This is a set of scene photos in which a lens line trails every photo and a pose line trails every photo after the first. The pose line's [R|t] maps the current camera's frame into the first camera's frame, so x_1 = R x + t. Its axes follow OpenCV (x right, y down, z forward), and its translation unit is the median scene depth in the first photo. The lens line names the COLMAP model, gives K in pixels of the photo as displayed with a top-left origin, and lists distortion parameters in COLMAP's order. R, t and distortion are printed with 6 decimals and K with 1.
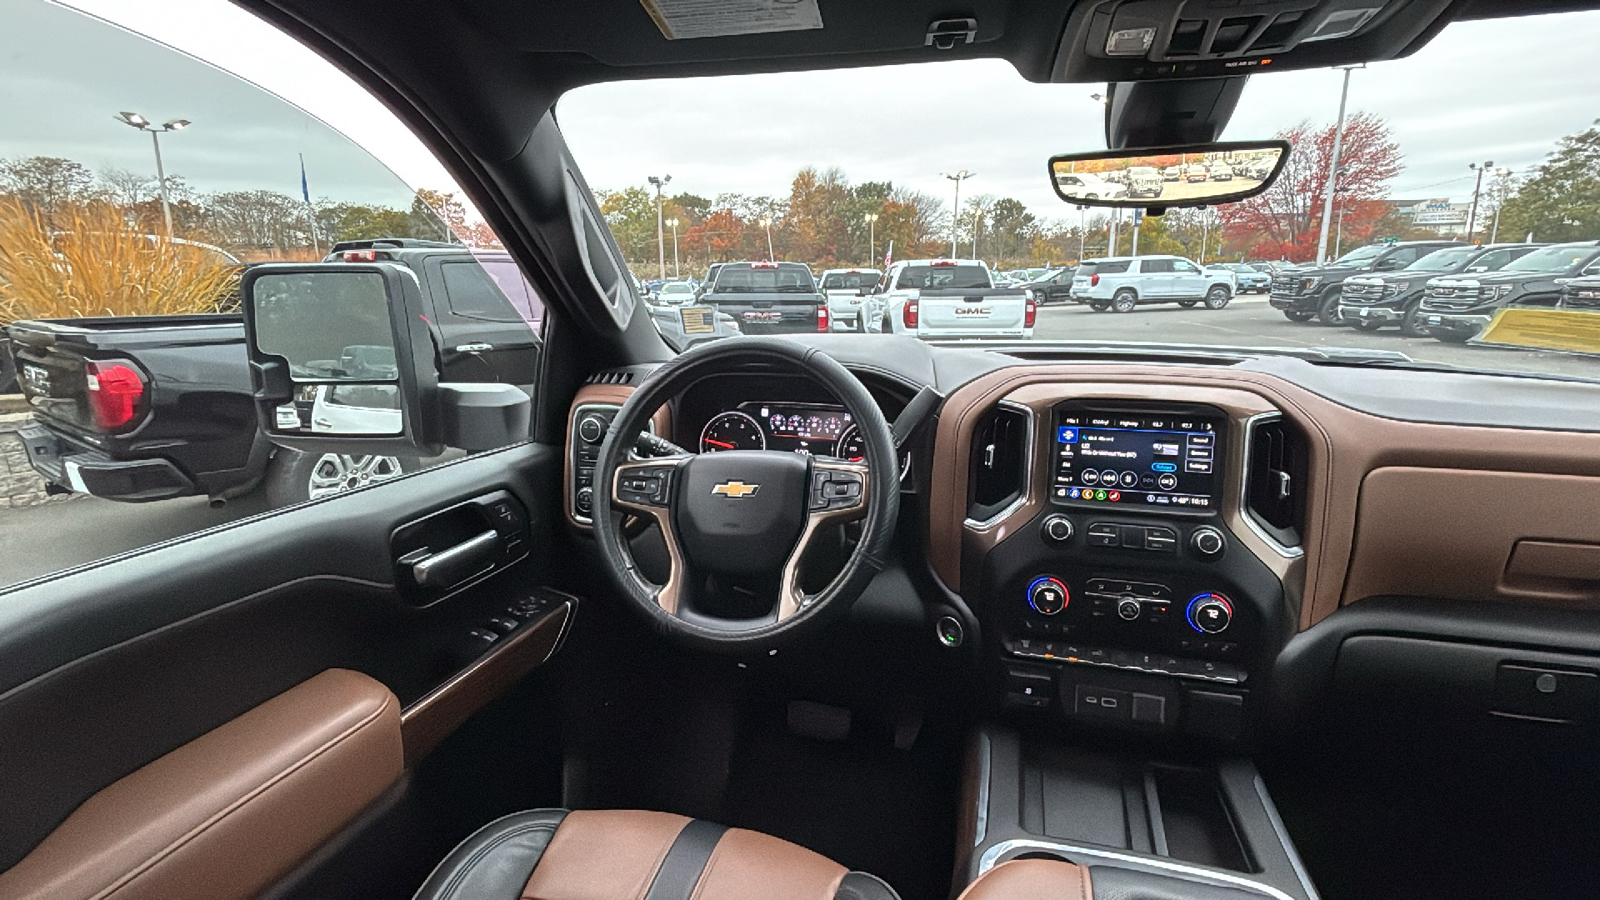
lens RADIAL K [[740.8, 0, 797.0], [0, 740.8, 448.5], [0, 0, 1]] dist [0.003493, -0.000027]
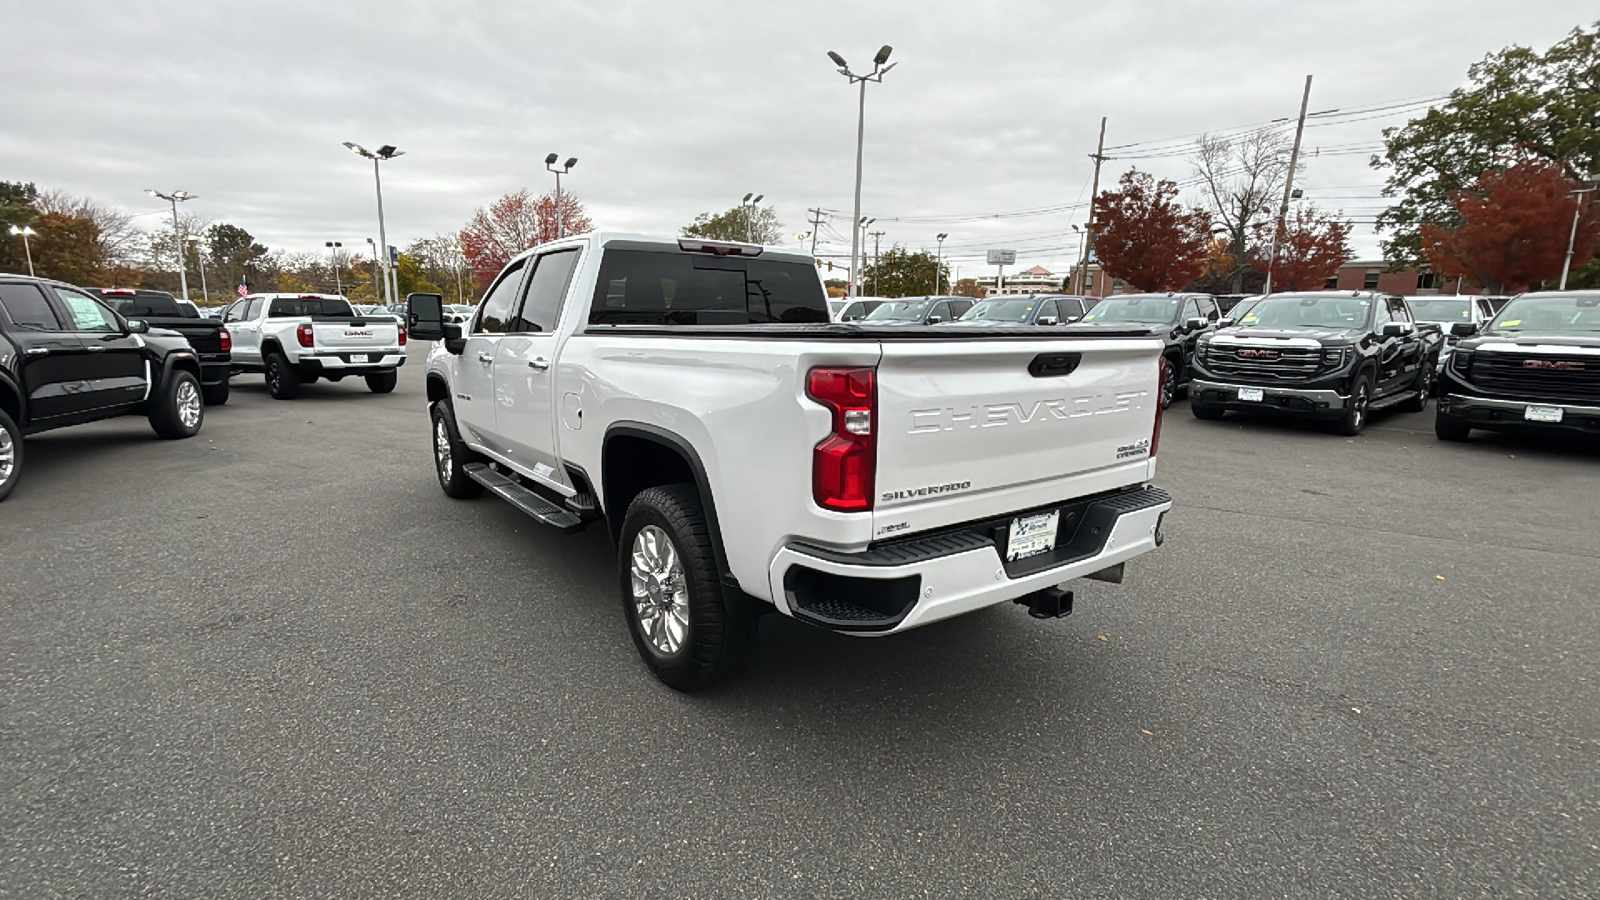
lens RADIAL K [[740.8, 0, 794.4], [0, 740.8, 447.4], [0, 0, 1]] dist [0.003493, -0.000027]
pose [[0.612672, -0.123504, 0.780628, -0.345347], [0.164813, 0.985965, 0.026638, 0.108523], [-0.772962, 0.112337, 0.624428, -0.407432]]
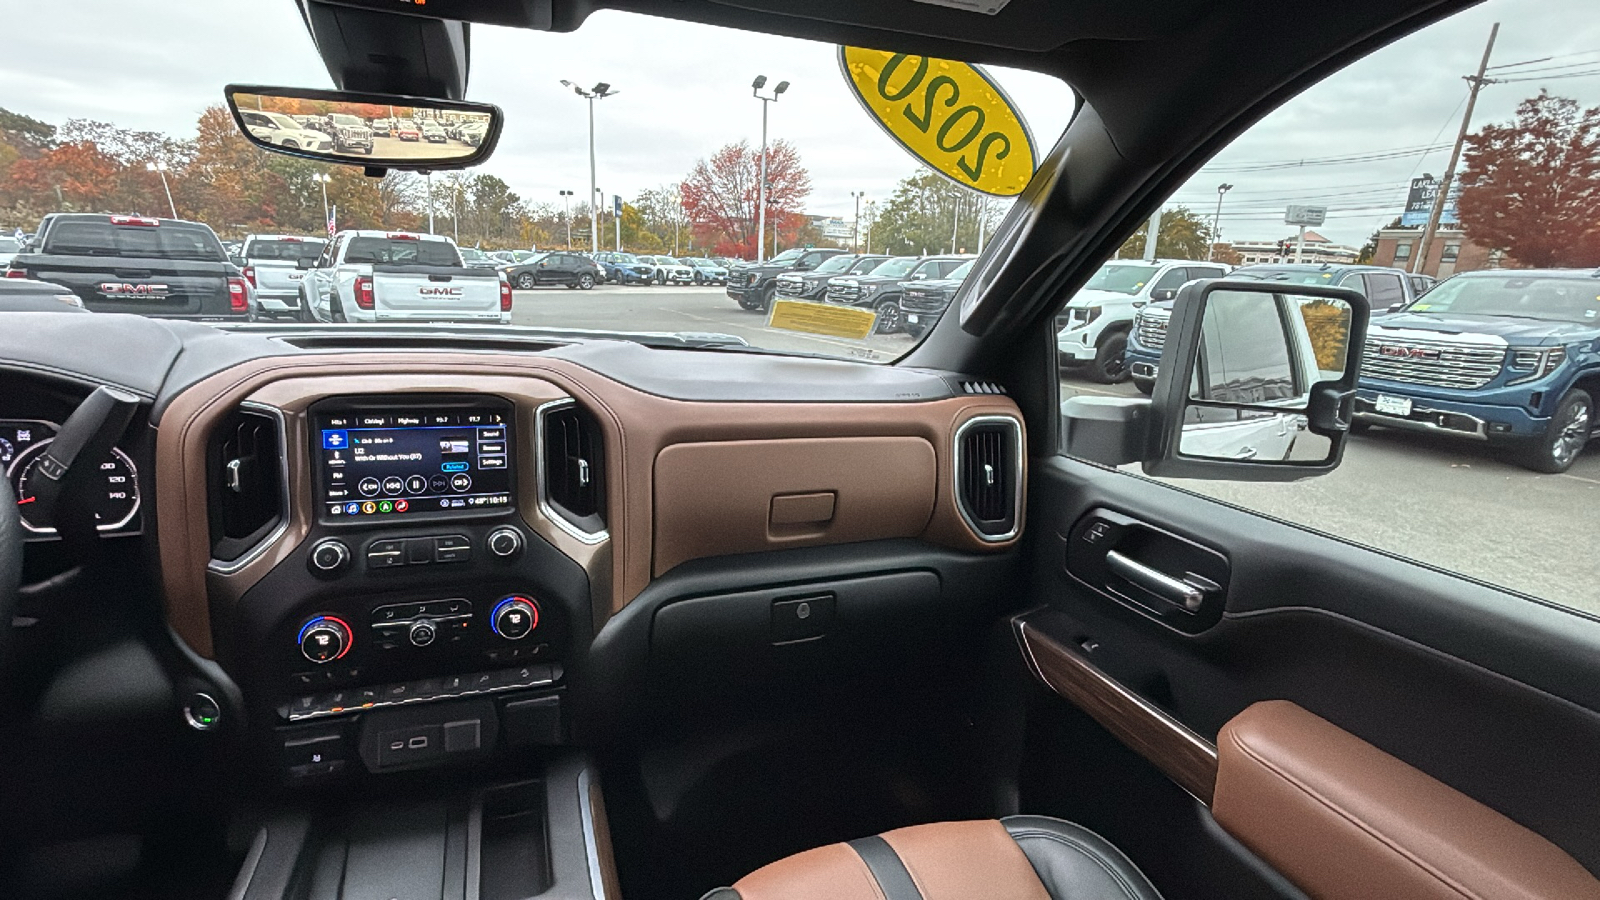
lens RADIAL K [[740.8, 0, 799.8], [0, 740.8, 448.6], [0, 0, 1]] dist [0.003493, -0.000027]
pose [[0.798465, -0.096504, 0.594257, 0.028047], [0.083782, 0.995276, 0.049054, -0.000544], [-0.596183, 0.010620, 0.802778, 0.003039]]
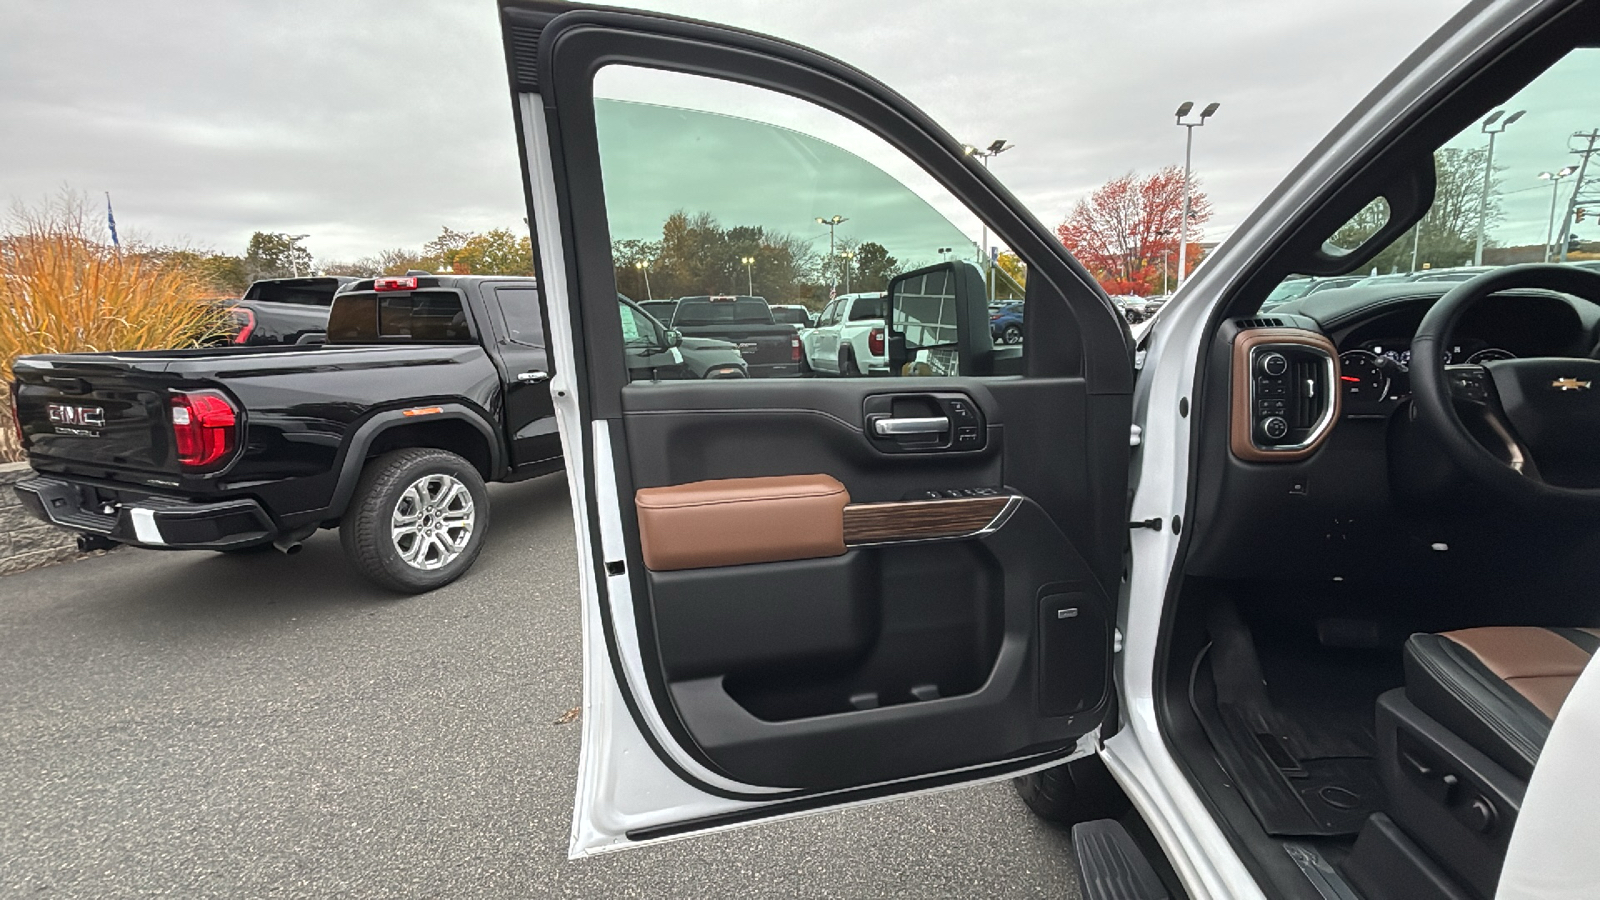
lens RADIAL K [[740.8, 0, 797.4], [0, 740.8, 450.6], [0, 0, 1]] dist [0.003493, -0.000027]
pose [[0.985117, -0.046947, 0.165352, -0.136139], [0.055386, 0.997368, -0.046798, 0.013382], [-0.162720, 0.055260, 0.985124, 0.000043]]
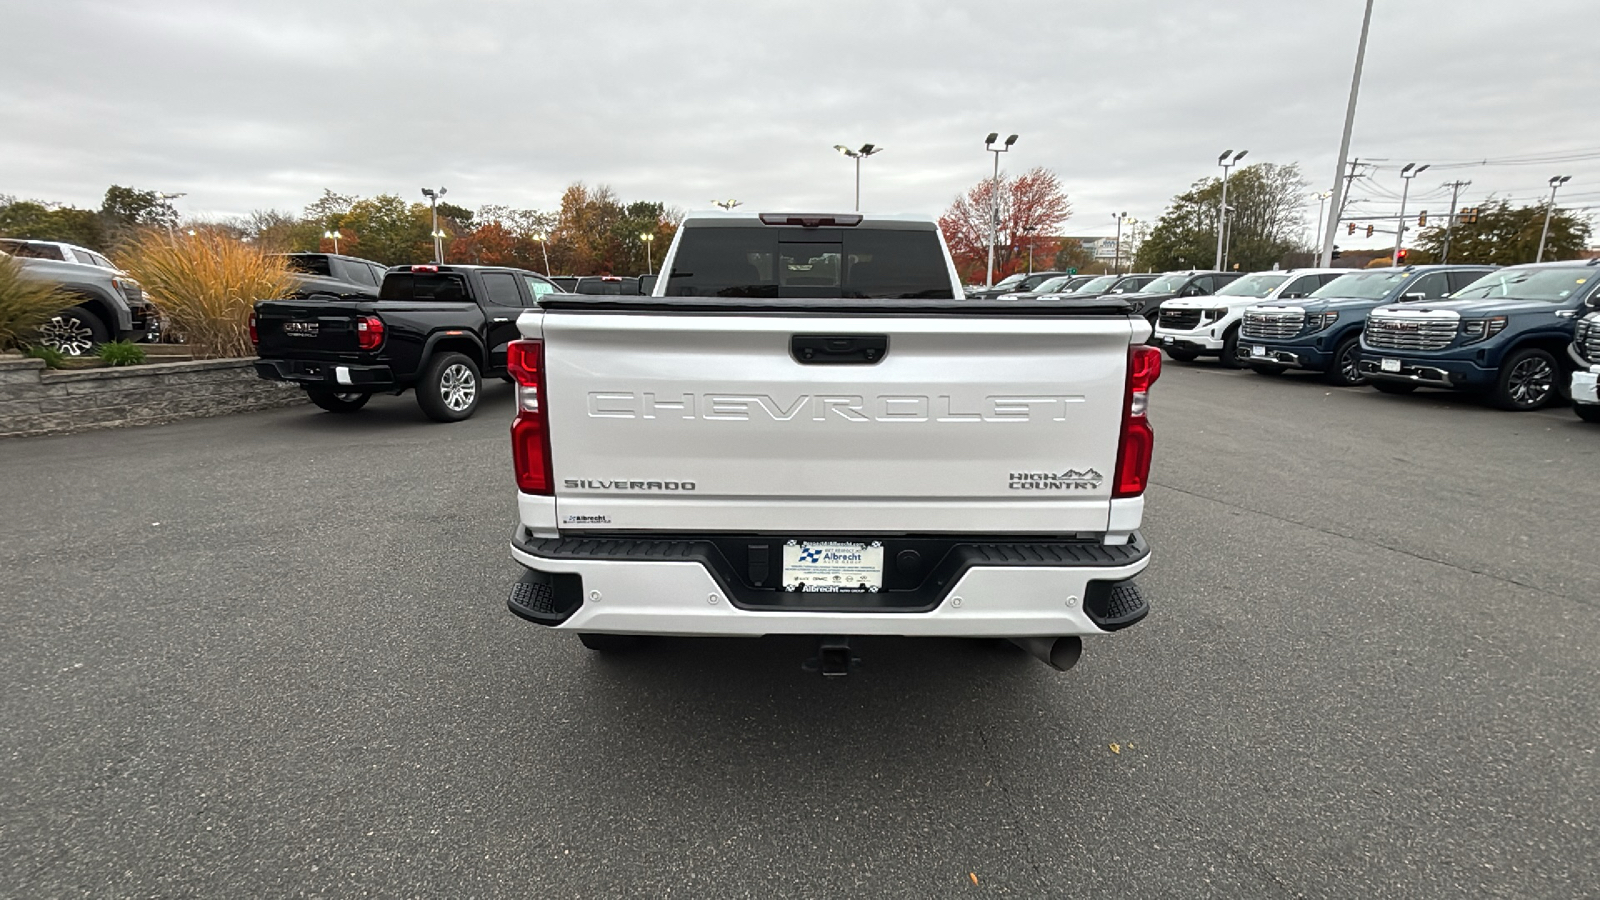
lens RADIAL K [[740.8, 0, 799.0], [0, 740.8, 449.0], [0, 0, 1]] dist [0.003493, -0.000027]
pose [[0.955102, -0.047343, 0.292471, -0.148497], [0.053873, 0.998445, -0.014308, 0.131214], [-0.291339, 0.029422, 0.956167, -0.505793]]
